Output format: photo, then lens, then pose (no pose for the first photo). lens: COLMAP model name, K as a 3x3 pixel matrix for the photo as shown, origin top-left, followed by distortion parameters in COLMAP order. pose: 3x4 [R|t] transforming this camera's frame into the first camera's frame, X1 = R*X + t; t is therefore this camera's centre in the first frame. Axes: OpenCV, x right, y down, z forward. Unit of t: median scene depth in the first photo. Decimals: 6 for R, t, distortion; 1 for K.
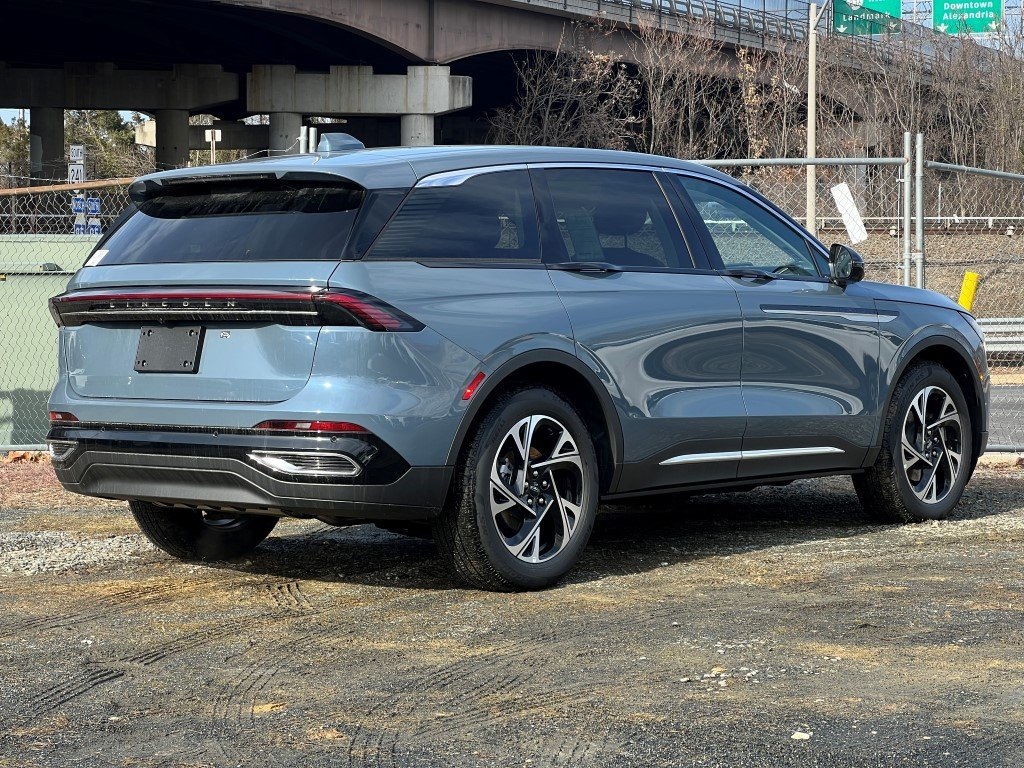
lens RADIAL K [[2313.9, 0, 512.0], [0, 2313.9, 384.0], [0, 0, 1]] dist [-0.402150, 11.655213]
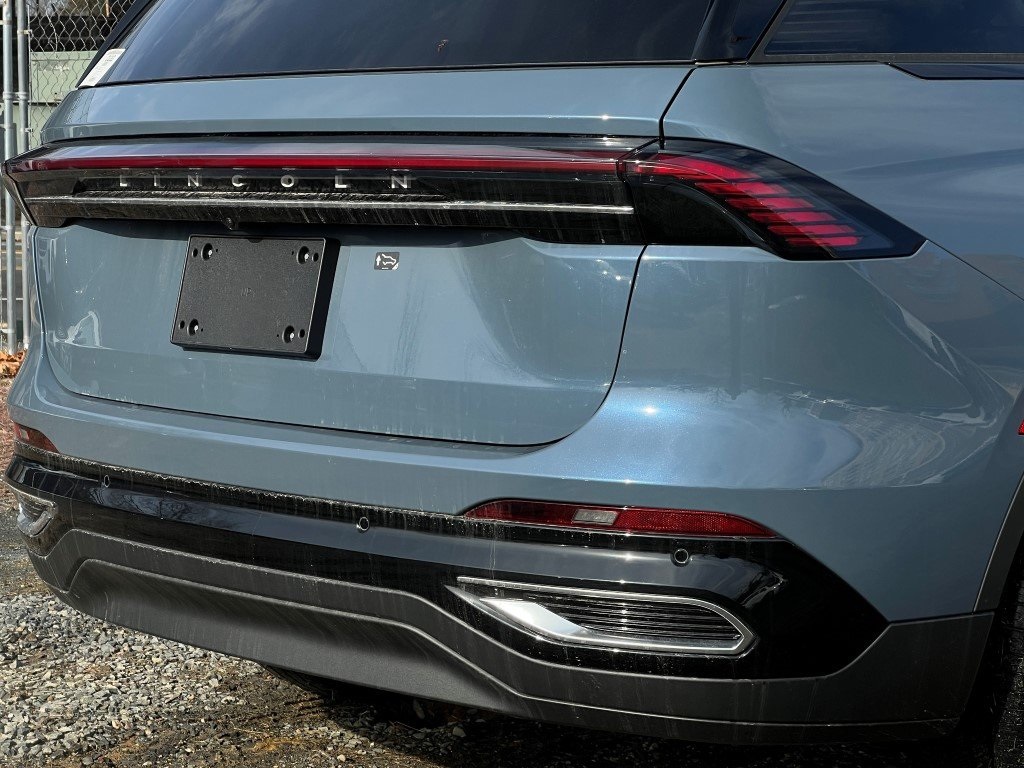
lens RADIAL K [[2313.9, 0, 512.0], [0, 2313.9, 384.0], [0, 0, 1]] dist [-0.402150, 11.655213]
pose [[0.995383, 0.001062, -0.095976, -0.067151], [0.006077, 0.997236, 0.074056, -0.029810], [0.095790, -0.074297, 0.992625, 0.623543]]
